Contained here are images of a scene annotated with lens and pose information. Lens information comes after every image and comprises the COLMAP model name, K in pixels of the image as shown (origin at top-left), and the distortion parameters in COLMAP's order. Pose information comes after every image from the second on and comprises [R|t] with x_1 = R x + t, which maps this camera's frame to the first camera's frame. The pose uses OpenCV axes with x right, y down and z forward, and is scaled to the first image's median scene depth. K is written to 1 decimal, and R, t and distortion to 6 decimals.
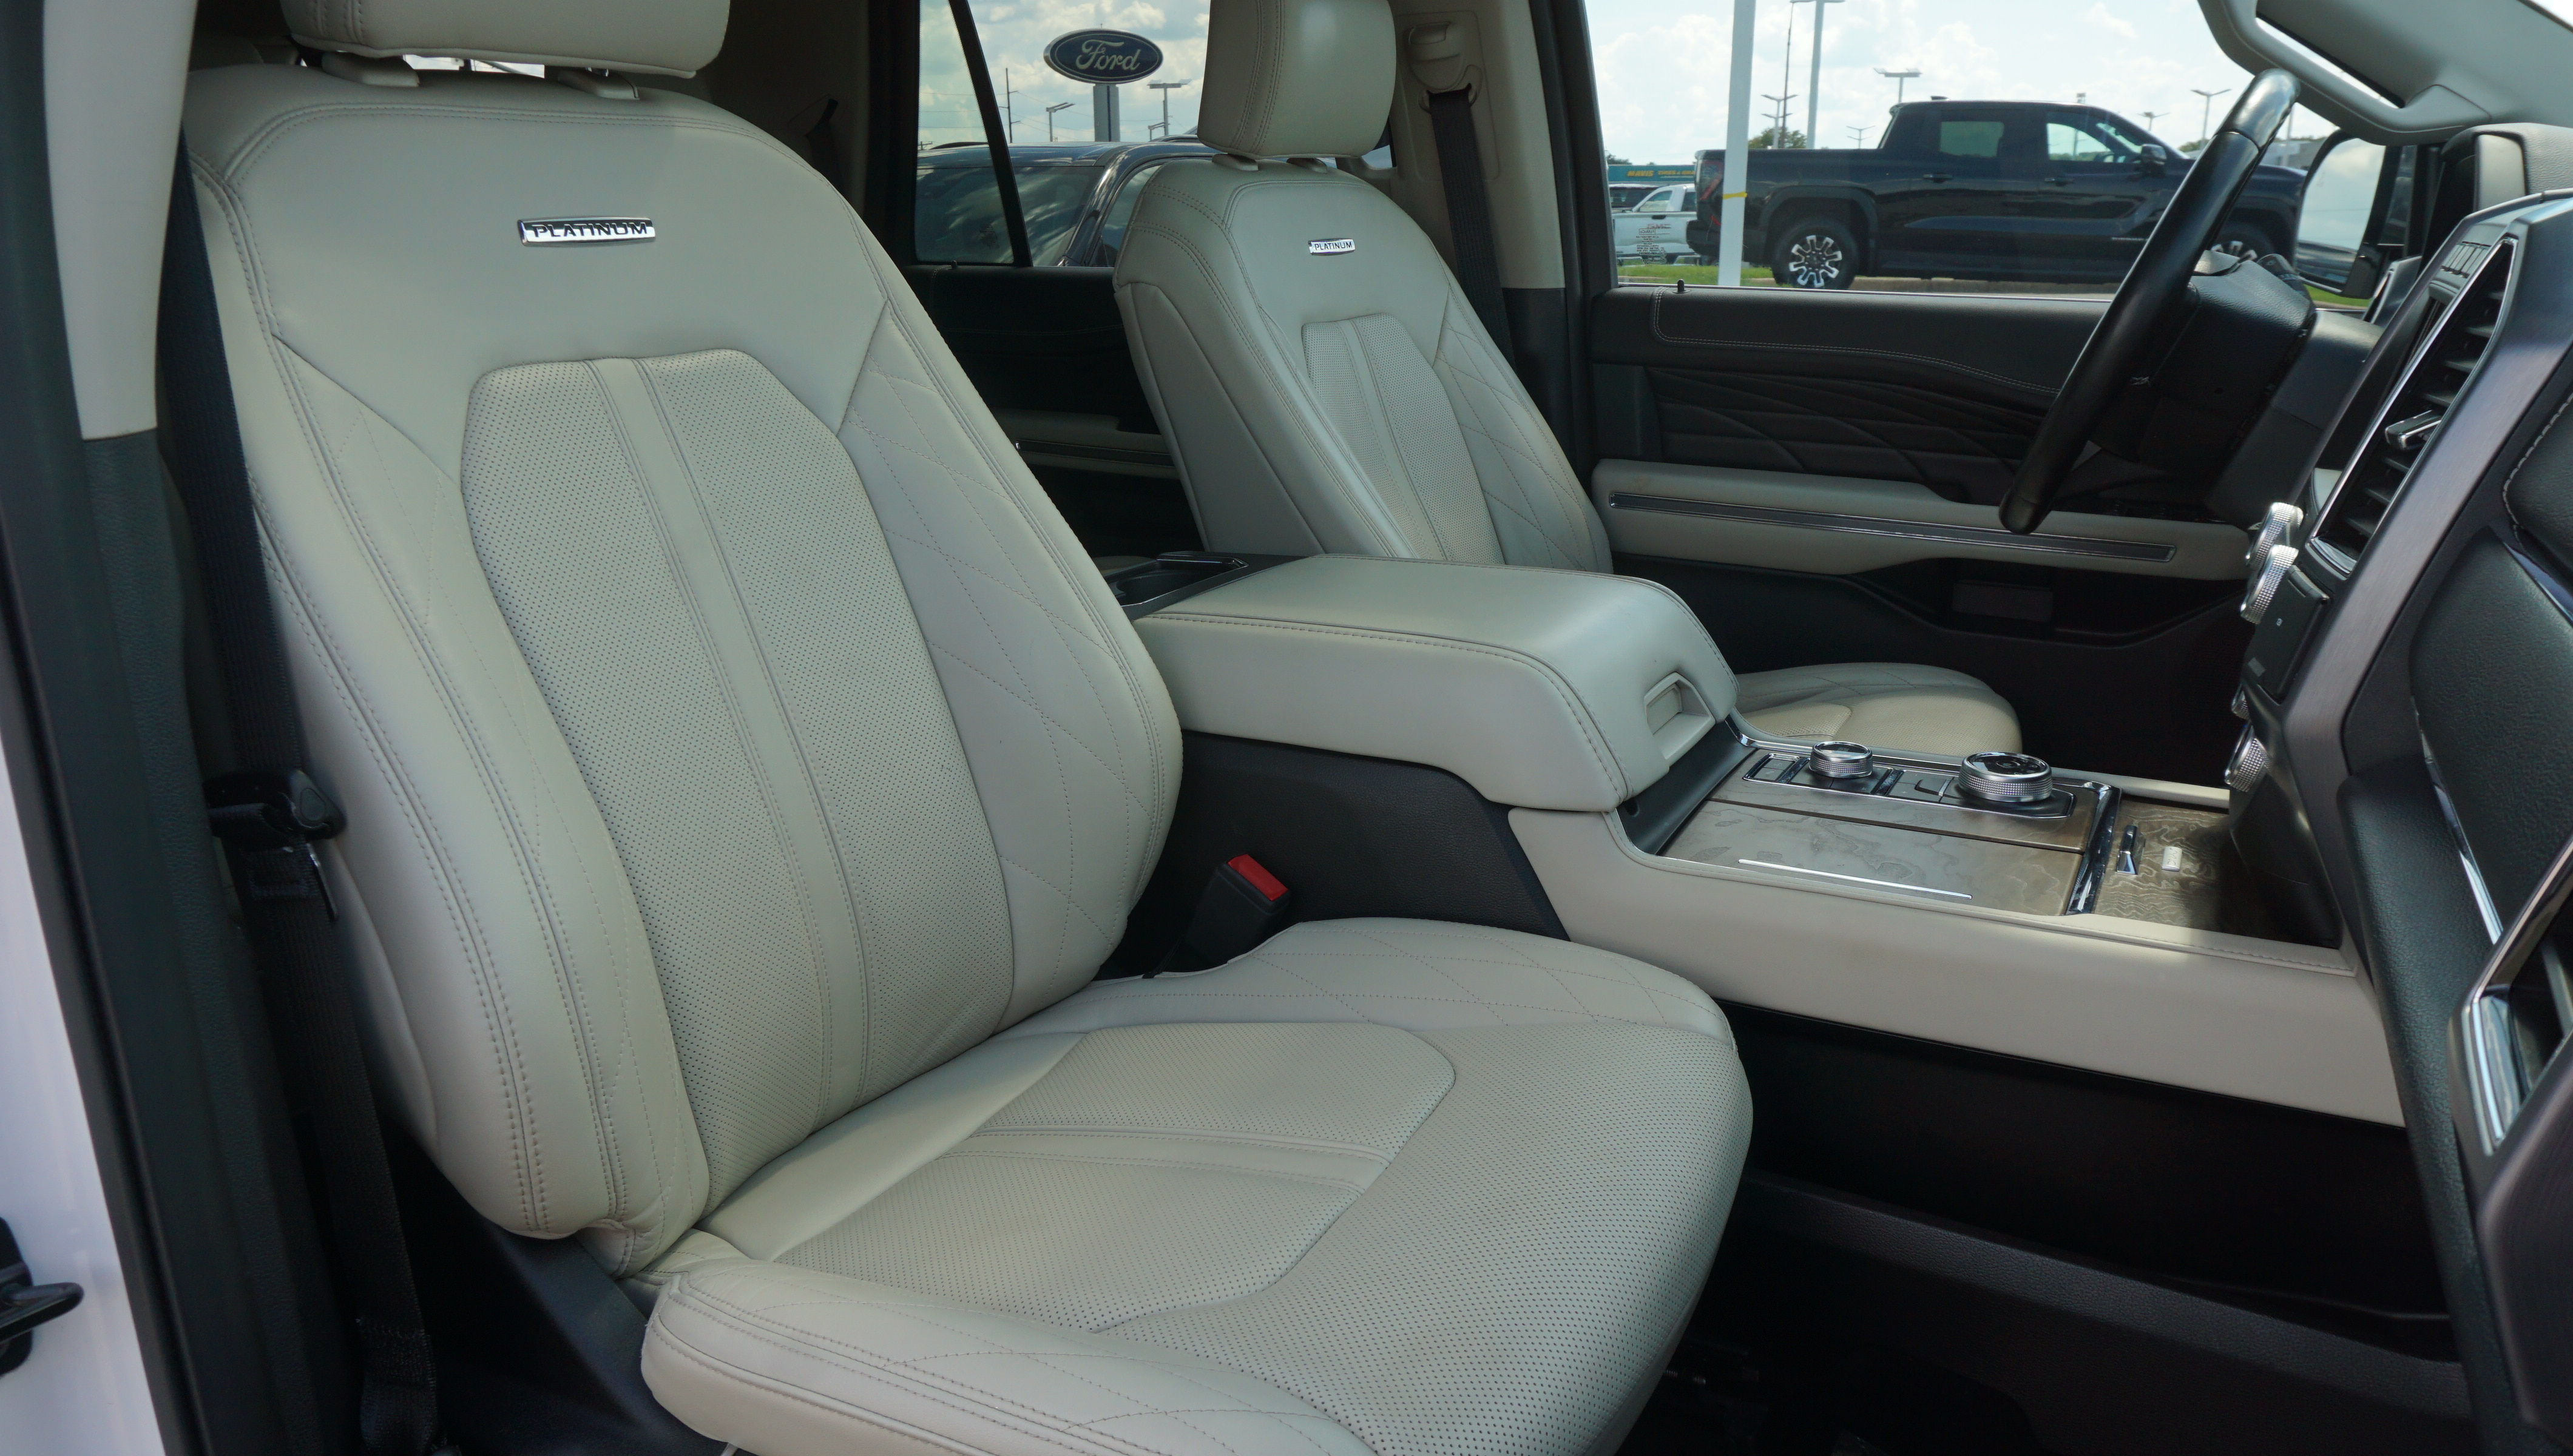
lens RADIAL K [[1724.8, 0, 1286.5], [0, 1724.8, 728.0], [0, 0, 1]] dist [-0.053248, 0.036906]
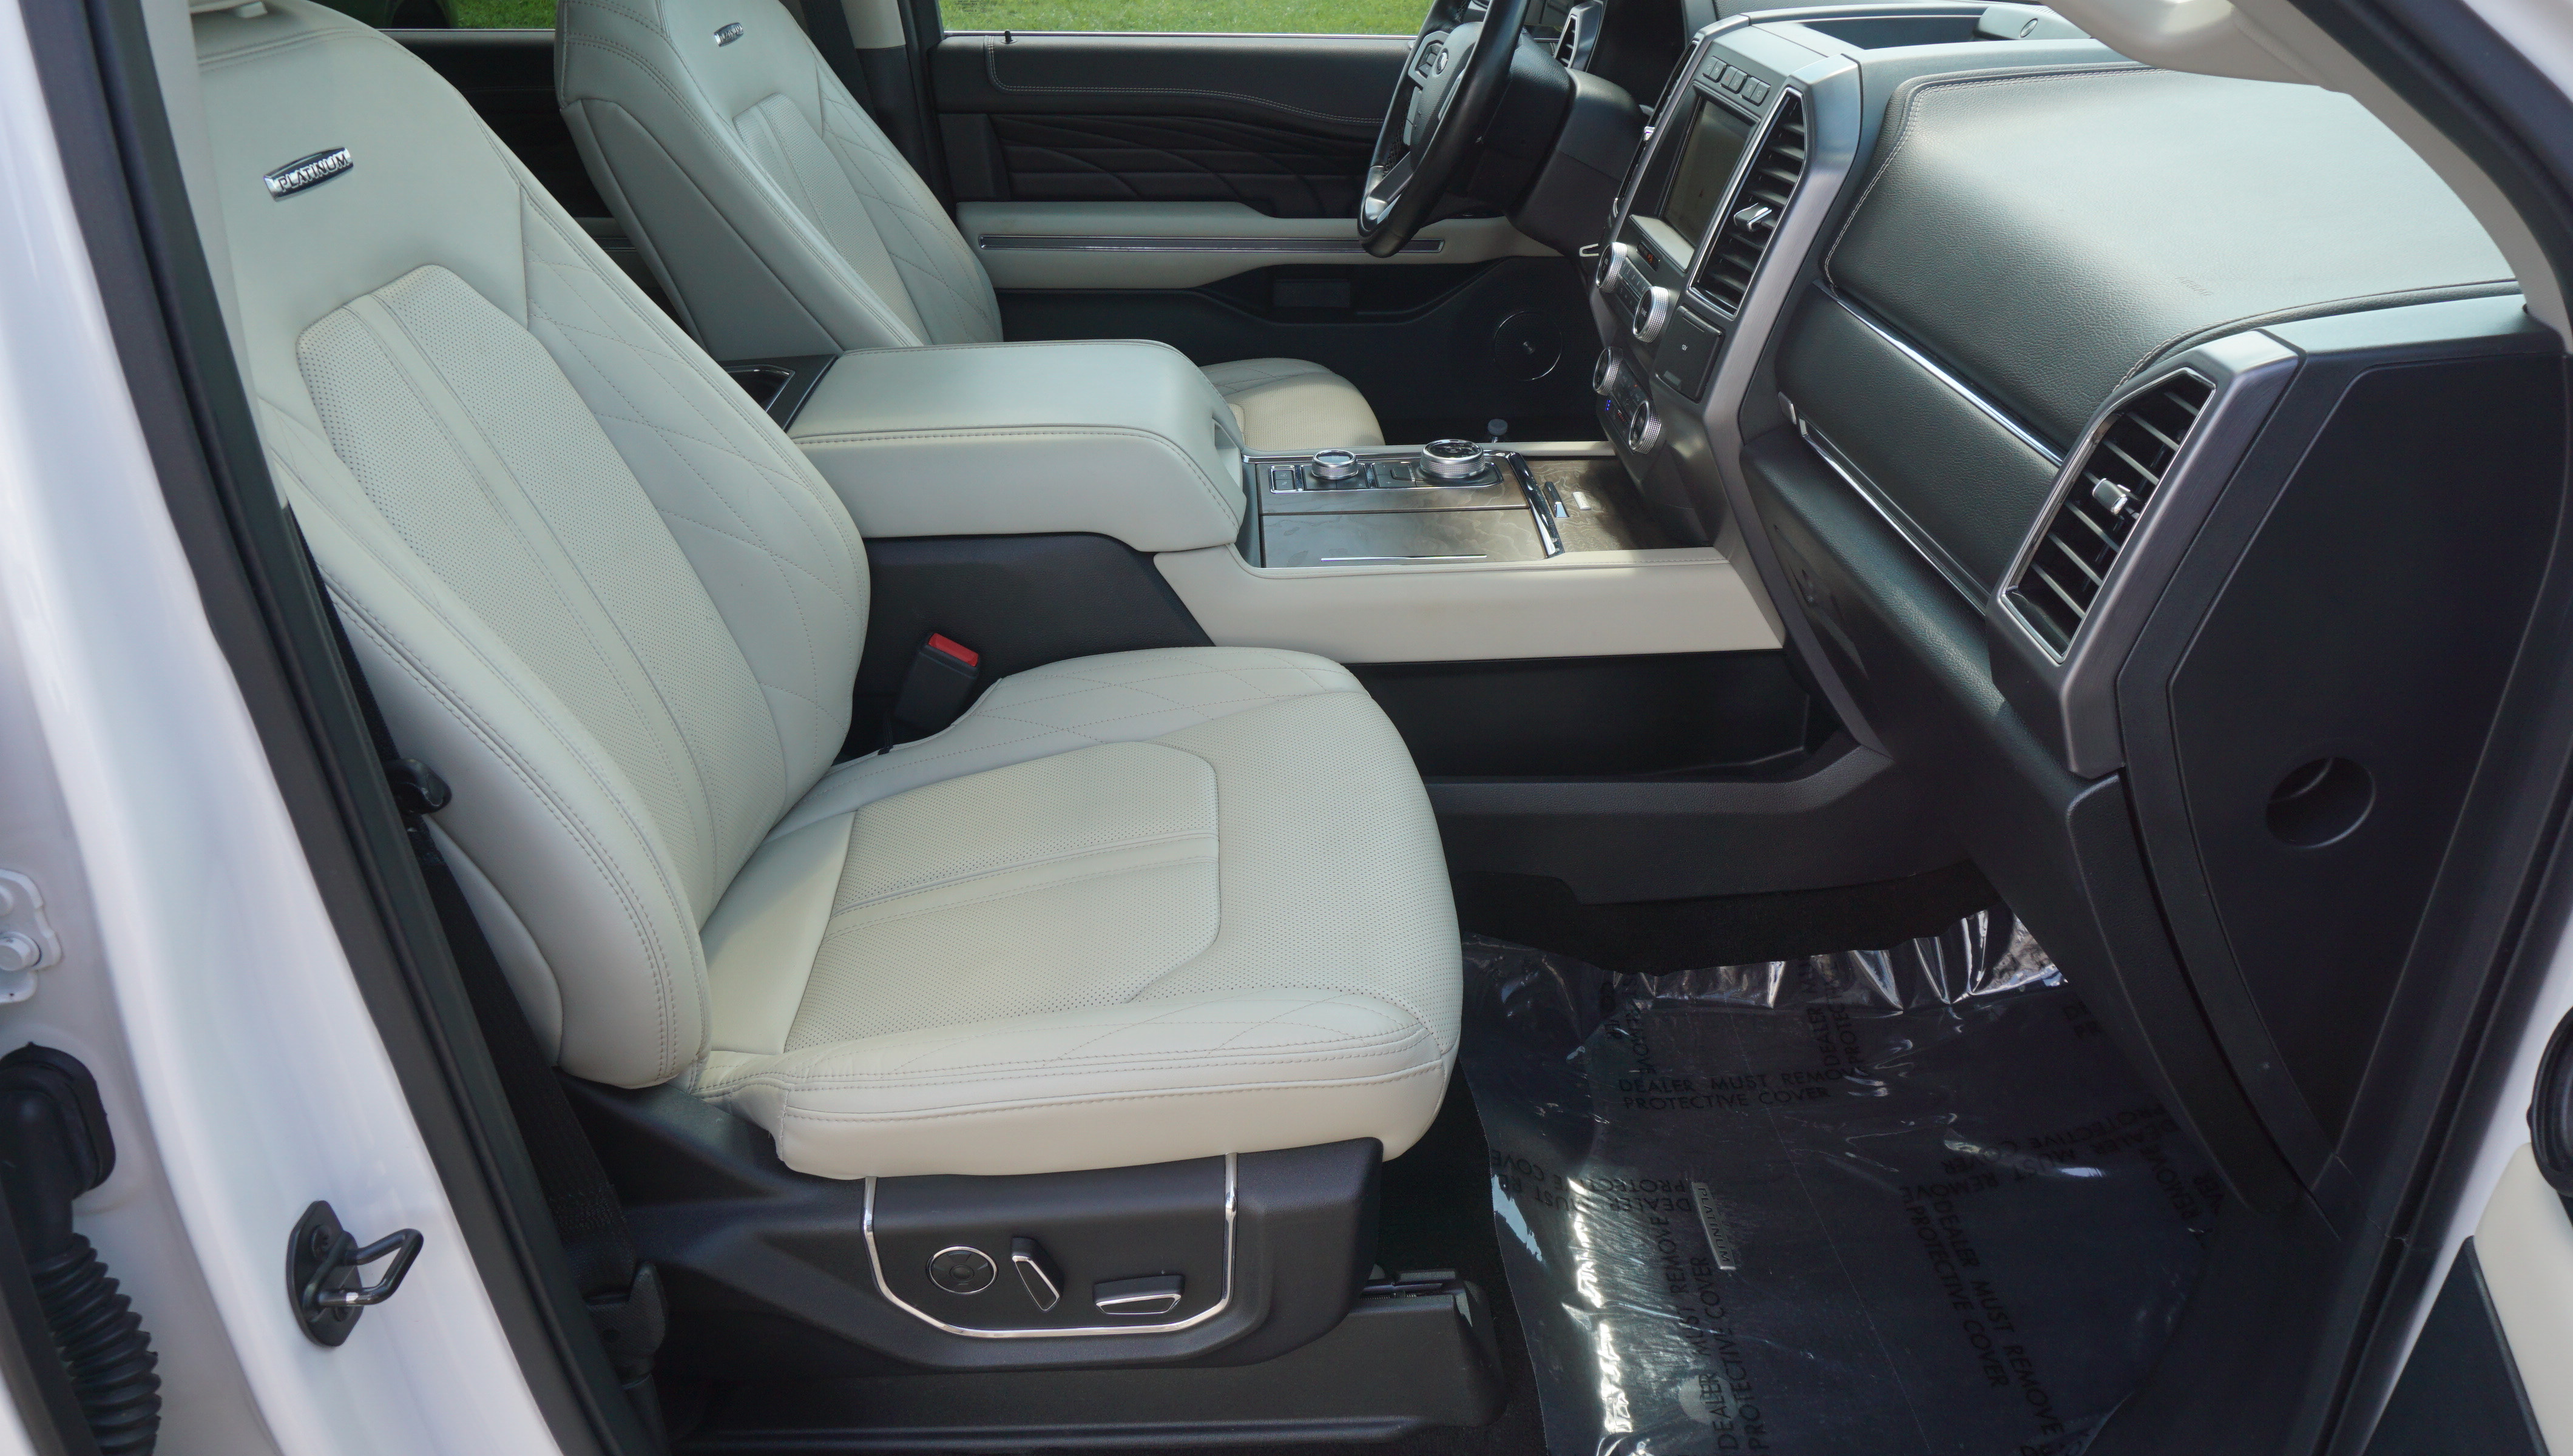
lens RADIAL K [[1724.8, 0, 1286.5], [0, 1724.8, 728.0], [0, 0, 1]] dist [-0.053248, 0.036906]
pose [[0.855725, -0.241003, 0.457879, -0.383406], [0.144115, 0.960901, 0.236433, -0.111771], [-0.496957, -0.136334, 0.856999, -0.145619]]
